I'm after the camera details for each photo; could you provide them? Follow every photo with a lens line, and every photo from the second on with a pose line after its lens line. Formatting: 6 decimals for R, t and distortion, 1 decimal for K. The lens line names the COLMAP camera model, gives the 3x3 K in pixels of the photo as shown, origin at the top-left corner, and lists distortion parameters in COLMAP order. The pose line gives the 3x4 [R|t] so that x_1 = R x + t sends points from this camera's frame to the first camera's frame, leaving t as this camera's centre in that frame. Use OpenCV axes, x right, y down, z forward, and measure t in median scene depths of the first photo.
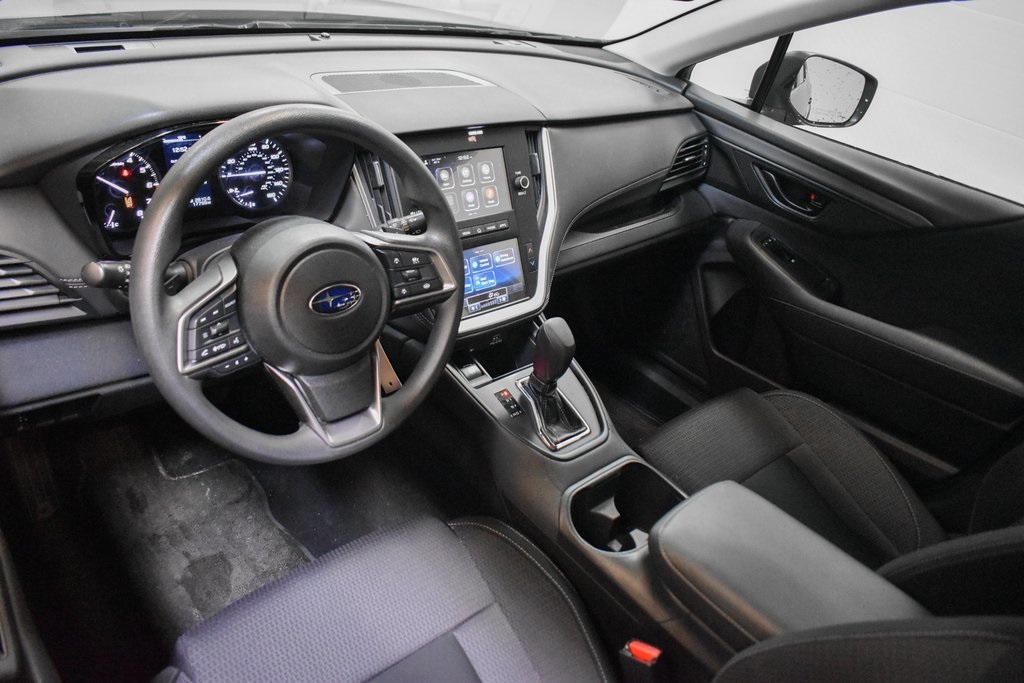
lens RADIAL K [[795.5, 0, 506.3], [0, 795.5, 332.7], [0, 0, 1]] dist [-0.011465, 0.005312]
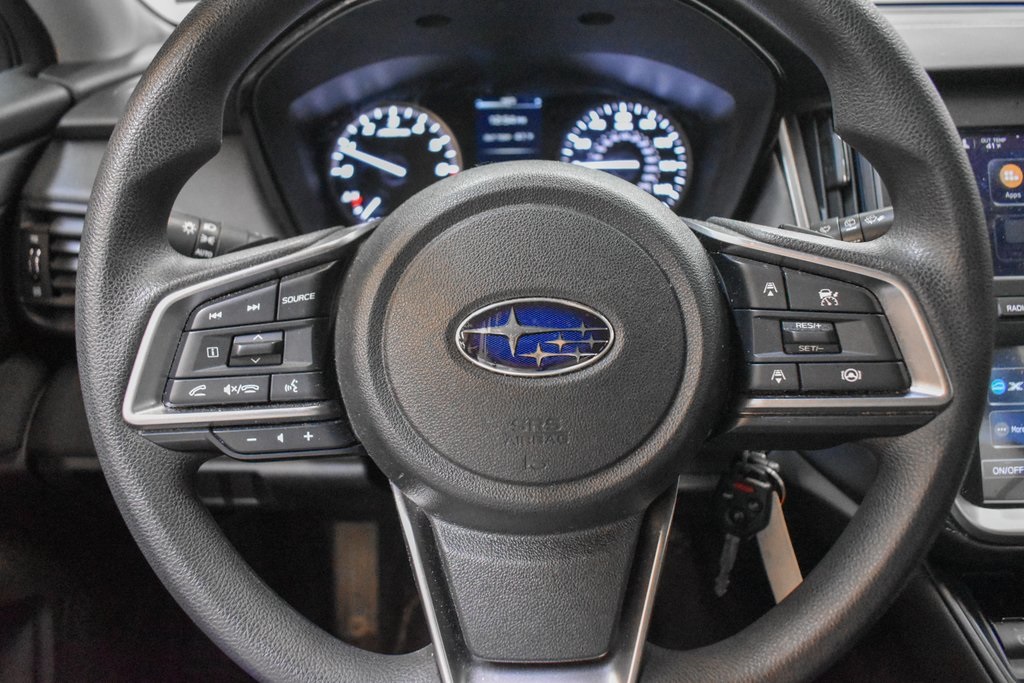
lens RADIAL K [[795.5, 0, 506.3], [0, 795.5, 332.7], [0, 0, 1]] dist [-0.011465, 0.005312]
pose [[0.748932, 0.088026, -0.656774, 0.011295], [-0.215253, 0.969705, -0.115489, 0.001023], [0.626711, 0.227867, 0.745191, 0.541066]]
